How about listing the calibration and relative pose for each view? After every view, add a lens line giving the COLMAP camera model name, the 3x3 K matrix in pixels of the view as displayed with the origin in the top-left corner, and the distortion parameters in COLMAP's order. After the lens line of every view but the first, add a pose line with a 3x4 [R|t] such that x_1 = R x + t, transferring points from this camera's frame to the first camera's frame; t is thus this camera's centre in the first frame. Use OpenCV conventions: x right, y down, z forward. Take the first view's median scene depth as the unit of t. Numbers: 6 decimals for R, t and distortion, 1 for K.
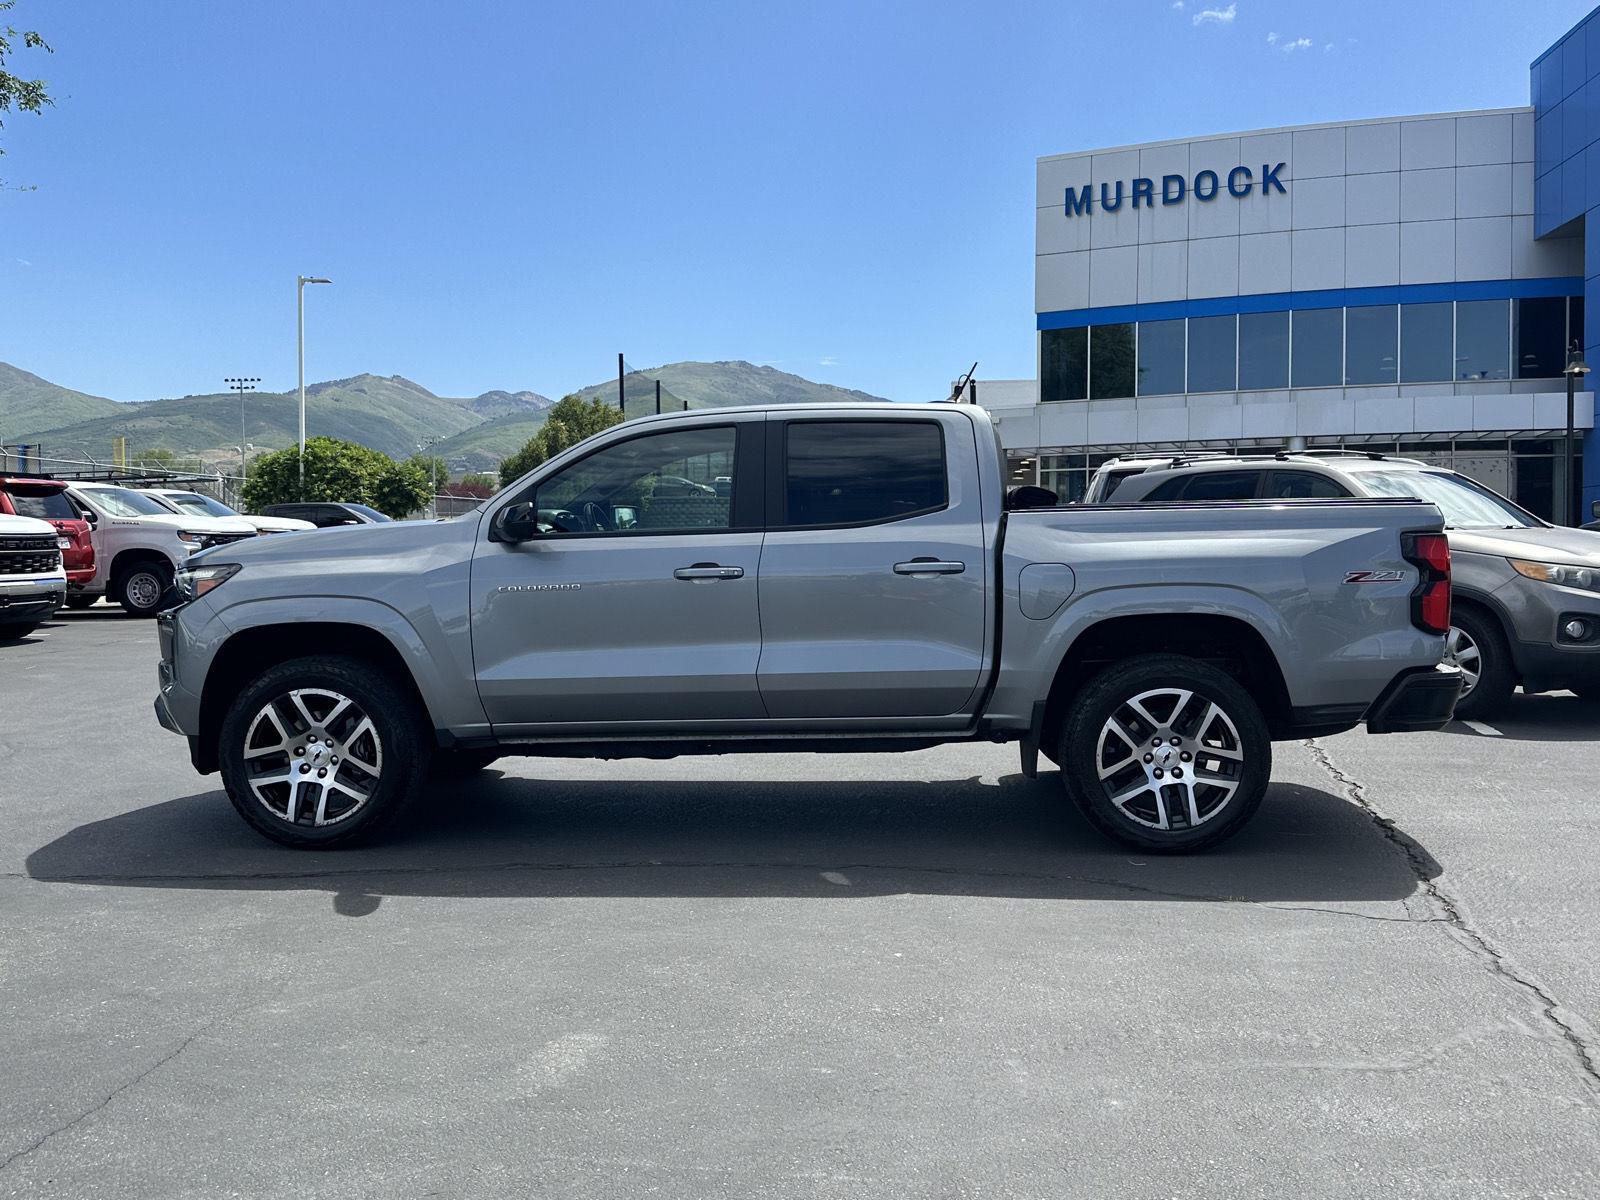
lens RADIAL K [[1405.1, 0, 800.0], [0, 1405.1, 600.0], [0, 0, 1]] dist [0.134525, -0.267021]
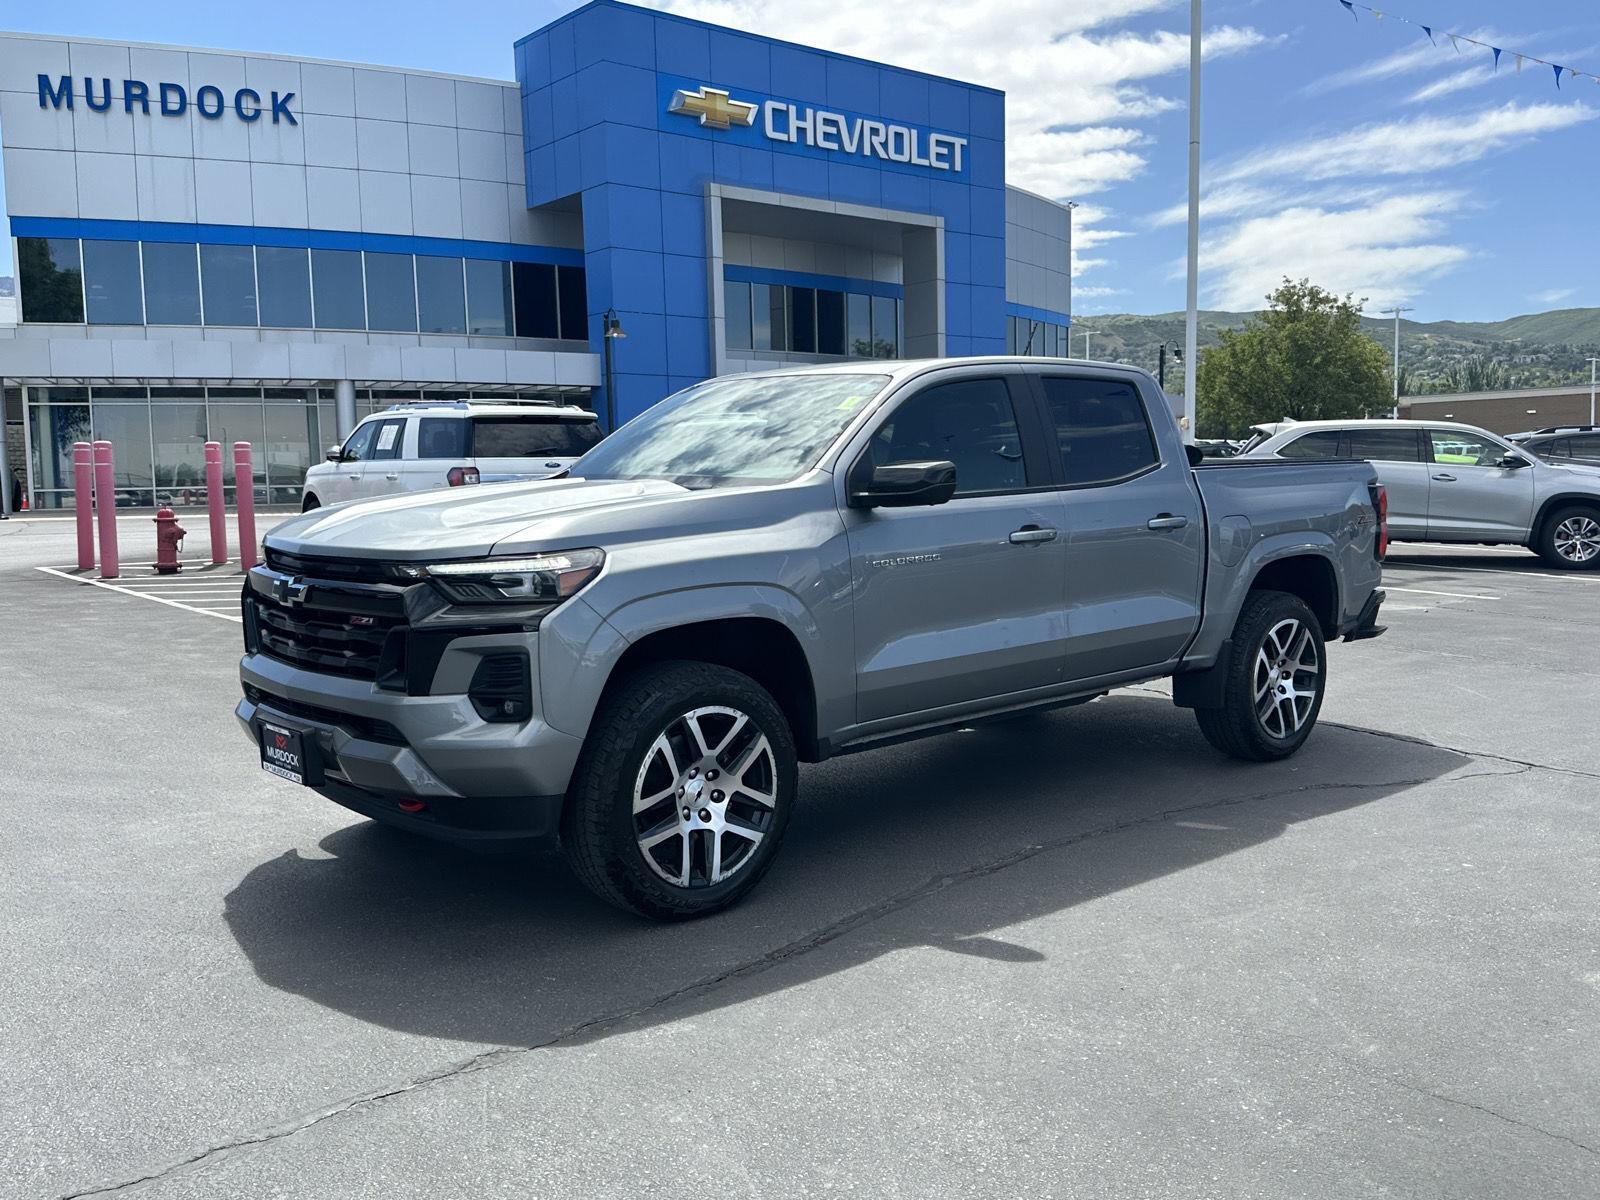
lens RADIAL K [[1402.8, 0, 825.3], [0, 1402.8, 624.4], [0, 0, 1]] dist [0.044978, -0.083553]
pose [[0.697614, -0.078330, 0.712179, -0.119458], [0.036291, 0.996593, 0.074063, -0.004921], [-0.715554, -0.025822, 0.698080, 0.063091]]
